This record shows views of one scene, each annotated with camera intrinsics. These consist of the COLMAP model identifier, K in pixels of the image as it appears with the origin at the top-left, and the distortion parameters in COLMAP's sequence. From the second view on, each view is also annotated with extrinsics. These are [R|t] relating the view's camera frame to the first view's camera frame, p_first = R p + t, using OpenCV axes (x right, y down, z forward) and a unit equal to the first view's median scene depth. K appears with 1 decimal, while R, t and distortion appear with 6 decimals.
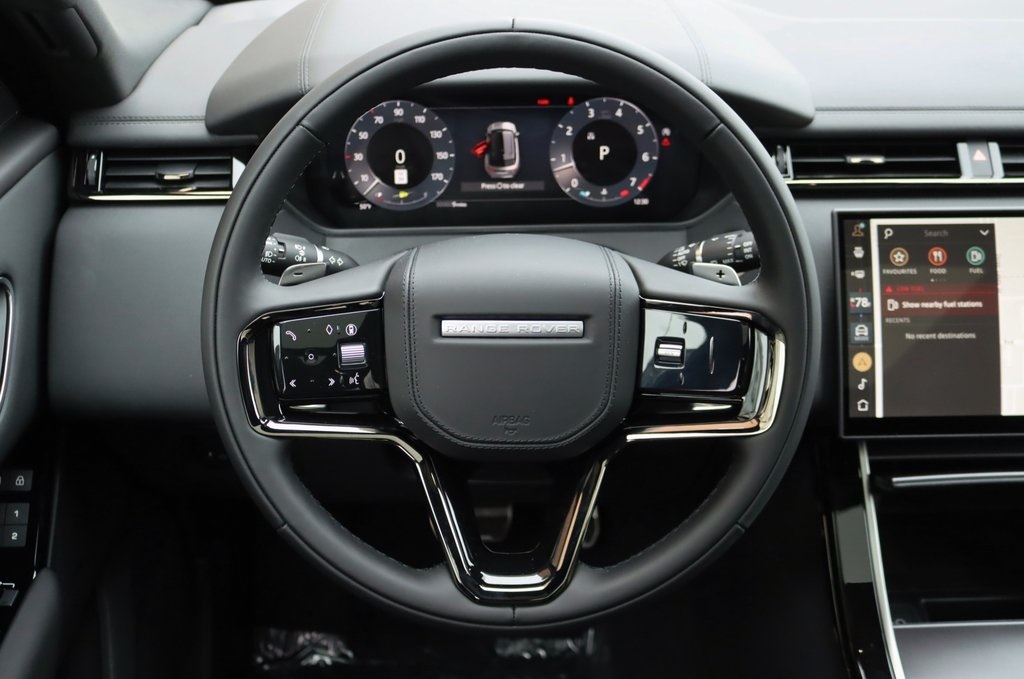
lens RADIAL K [[1090.9, 0, 514.9], [0, 1090.9, 345.7], [0, 0, 1]] dist [0.014006, 0.000000]
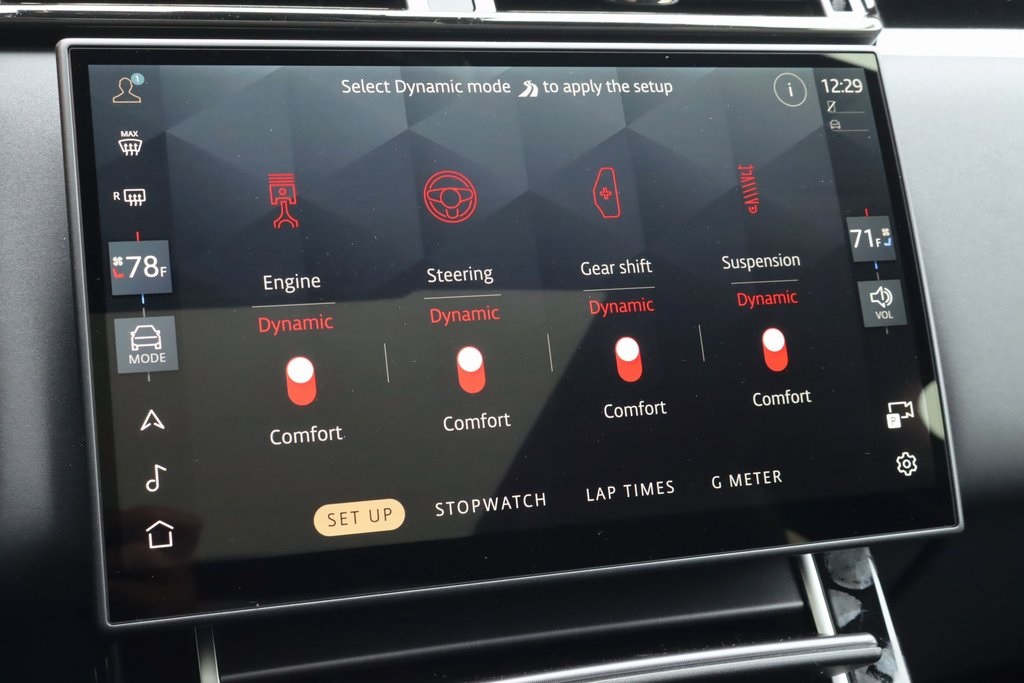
lens RADIAL K [[1419.9, 0, 510.6], [0, 1419.9, 339.6], [0, 0, 1]] dist [-0.007525, 0.000000]
pose [[0.956426, -0.048663, 0.287890, 0.294959], [0.093498, 0.985136, -0.144099, 0.069535], [-0.276599, 0.164737, 0.946760, 0.493419]]
